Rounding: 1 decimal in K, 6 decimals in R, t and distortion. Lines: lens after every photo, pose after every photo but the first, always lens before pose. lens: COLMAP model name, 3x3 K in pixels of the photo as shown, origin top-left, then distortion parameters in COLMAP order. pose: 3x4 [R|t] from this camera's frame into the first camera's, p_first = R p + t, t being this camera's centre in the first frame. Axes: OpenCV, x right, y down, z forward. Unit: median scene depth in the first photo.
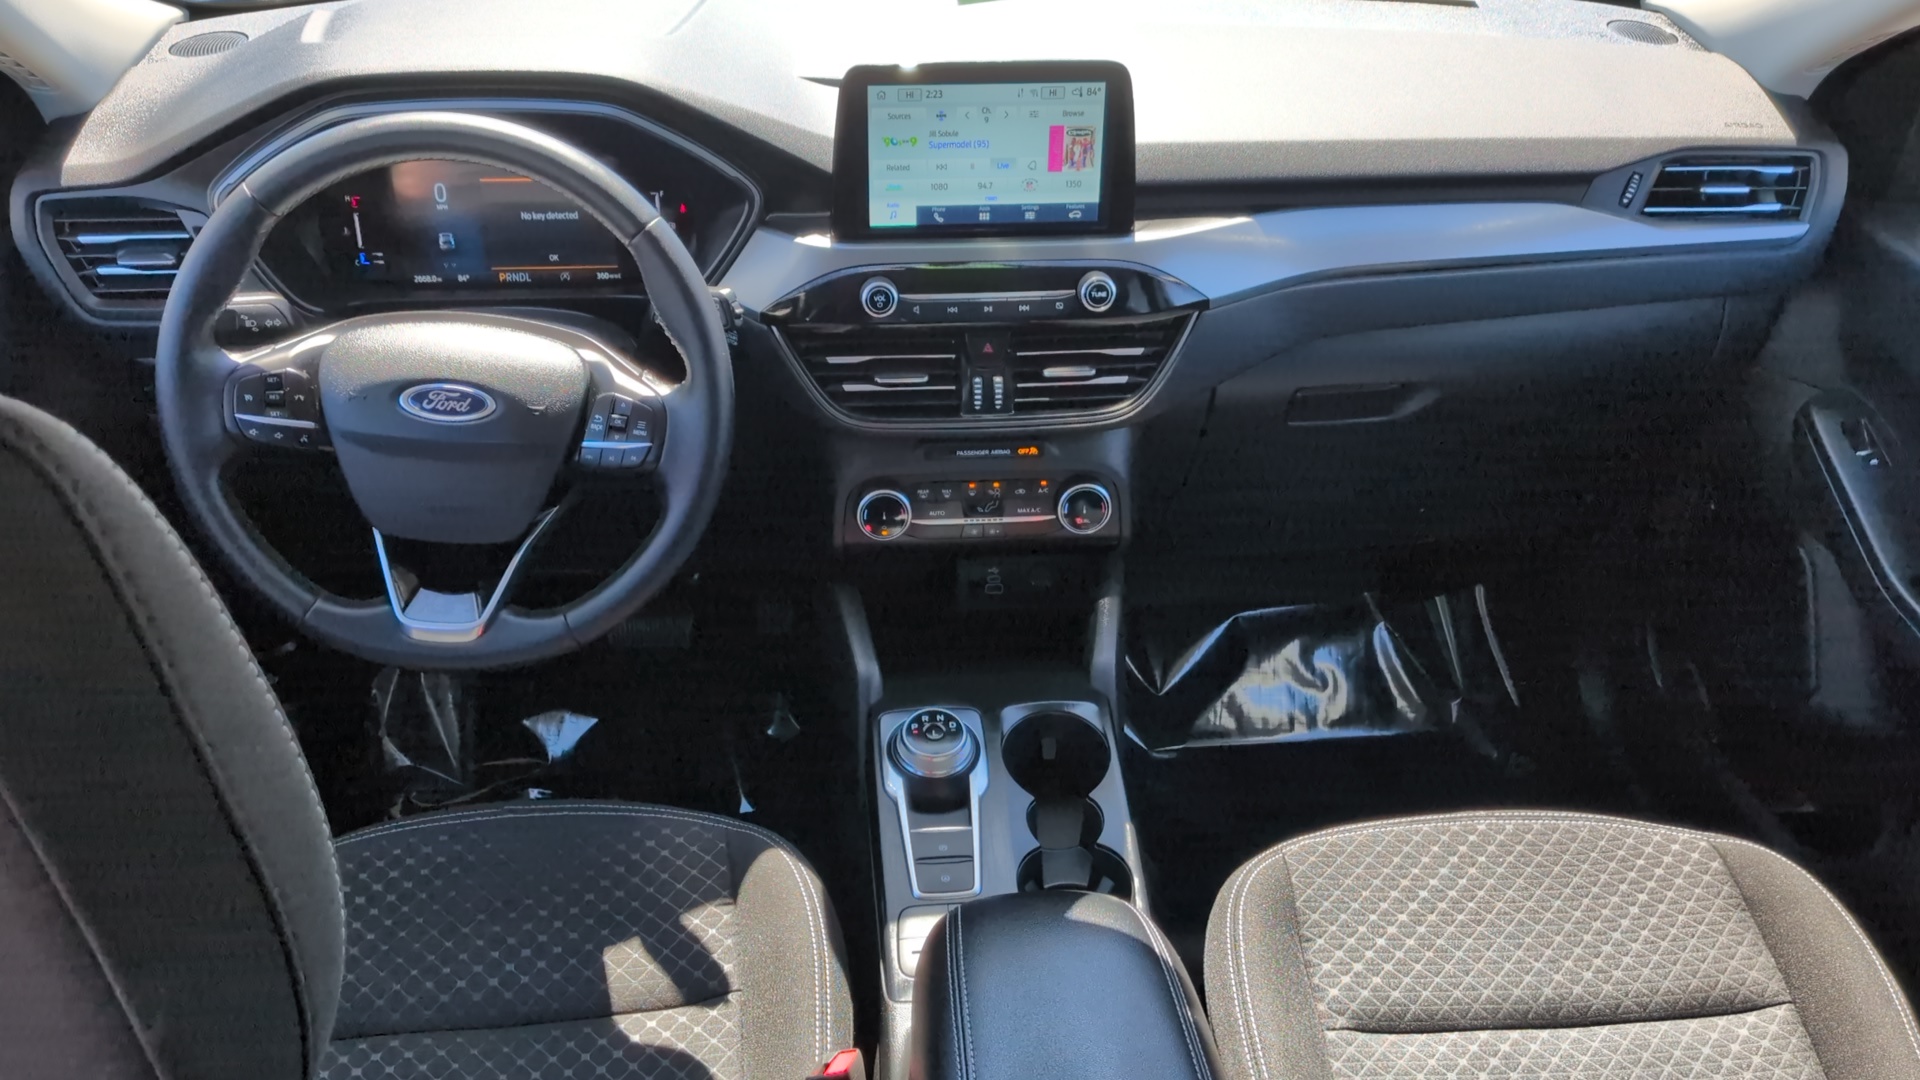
lens RADIAL K [[1691.5, 0, 967.7], [0, 1691.5, 577.4], [0, 0, 1]] dist [0.021789, -0.015424]
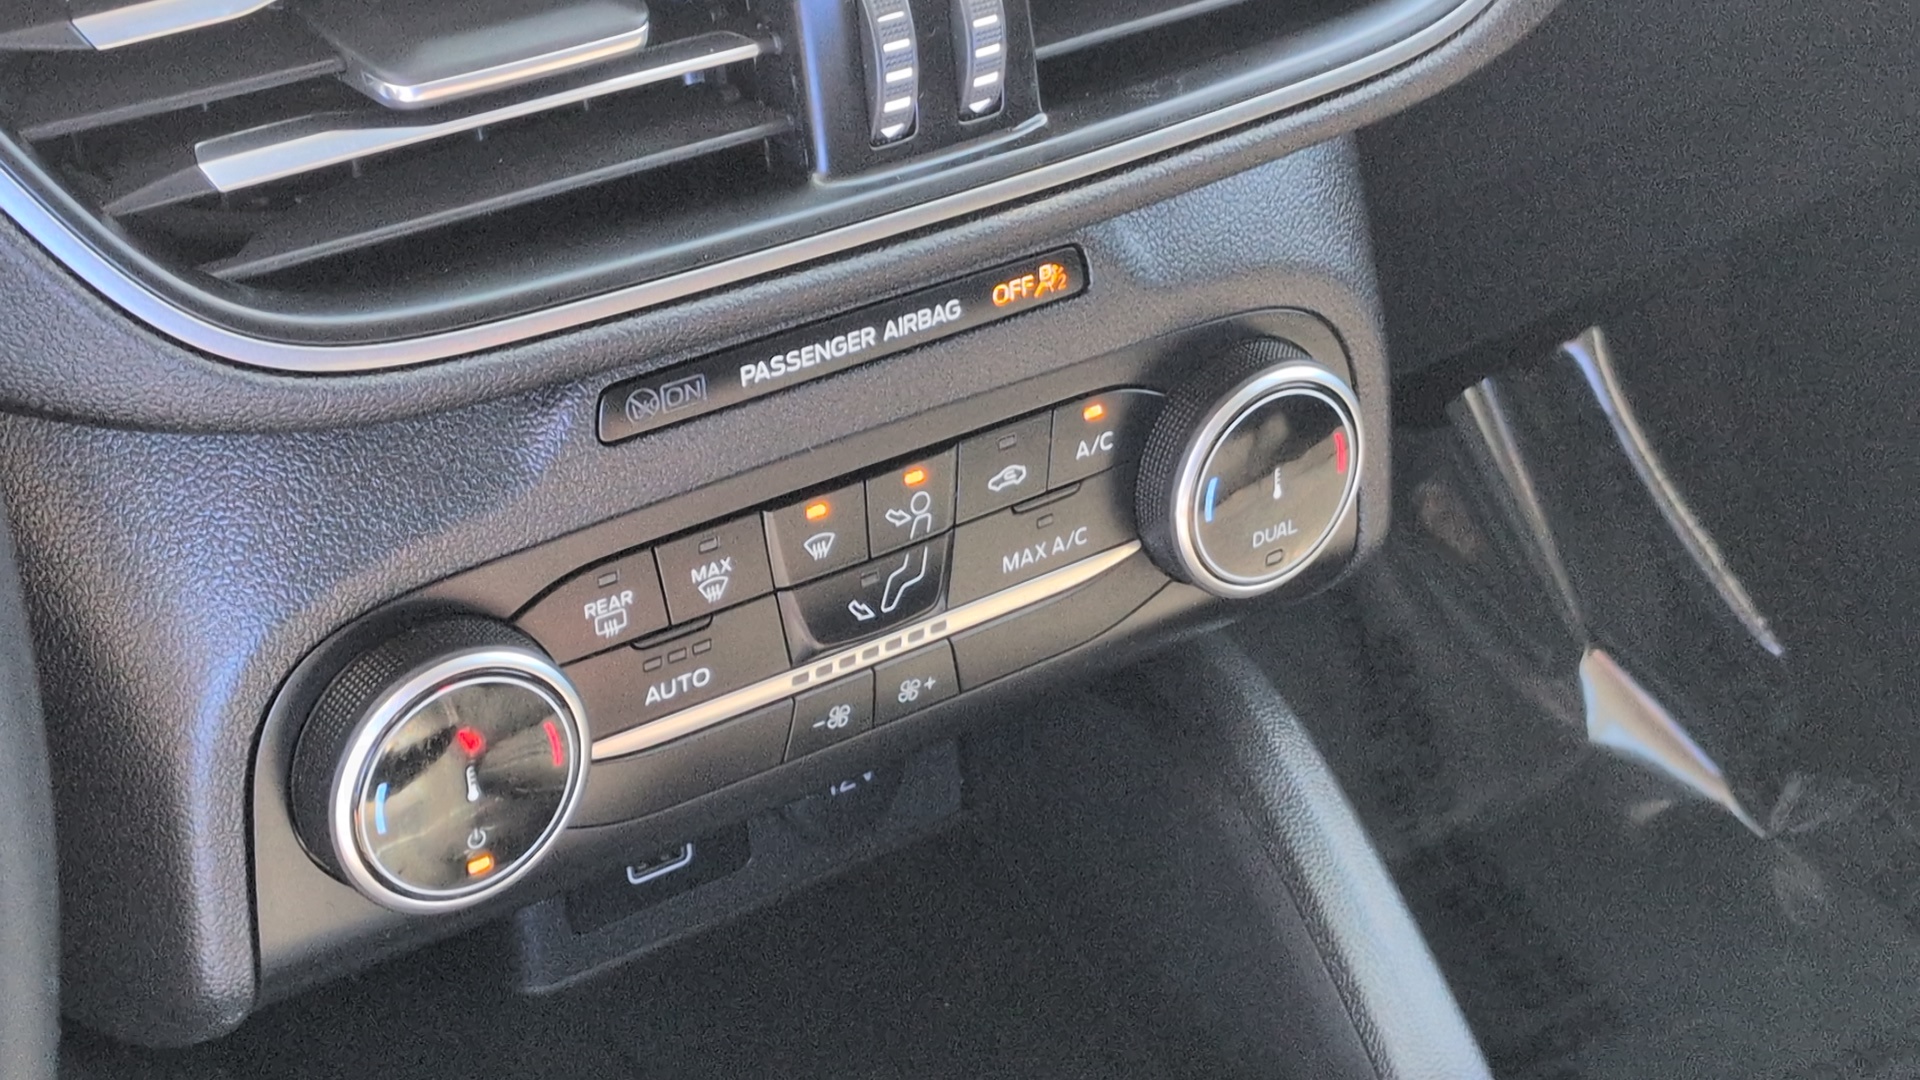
lens RADIAL K [[3319.8, 0, 993.6], [0, 3319.8, 542.3], [0, 0, 1]] dist [0.160735, -0.311938]
pose [[0.872894, -0.255660, 0.415565, -0.157065], [0.225290, 0.966687, 0.121495, -0.101239], [-0.432783, -0.012429, 0.901413, 0.672504]]
